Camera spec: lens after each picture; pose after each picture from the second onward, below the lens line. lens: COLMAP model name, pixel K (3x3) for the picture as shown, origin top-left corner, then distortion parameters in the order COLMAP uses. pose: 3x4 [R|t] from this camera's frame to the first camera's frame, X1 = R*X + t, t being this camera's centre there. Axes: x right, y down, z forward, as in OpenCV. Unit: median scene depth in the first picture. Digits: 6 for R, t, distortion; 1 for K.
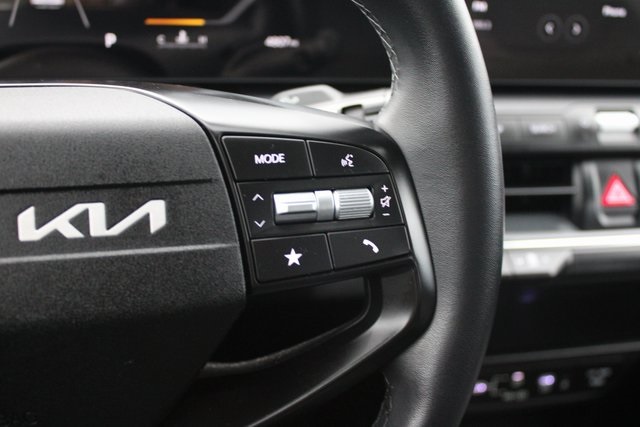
lens RADIAL K [[775.6, 0, 320.0], [0, 775.6, 213.5], [0, 0, 1]] dist [-0.029468, -0.031858]
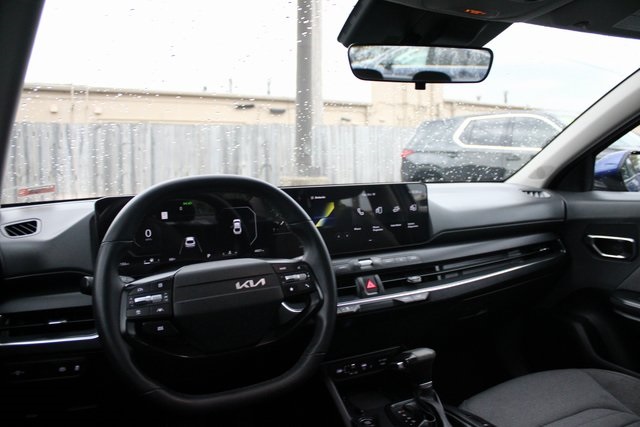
lens RADIAL K [[606.1, 0, 320.0], [0, 606.1, 213.5], [0, 0, 1]] dist [-0.056855, -0.002725]
pose [[0.963853, -0.109232, 0.243013, -0.427607], [0.178780, 0.941426, -0.285929, 0.425428], [-0.197546, 0.319040, 0.926925, -1.517167]]
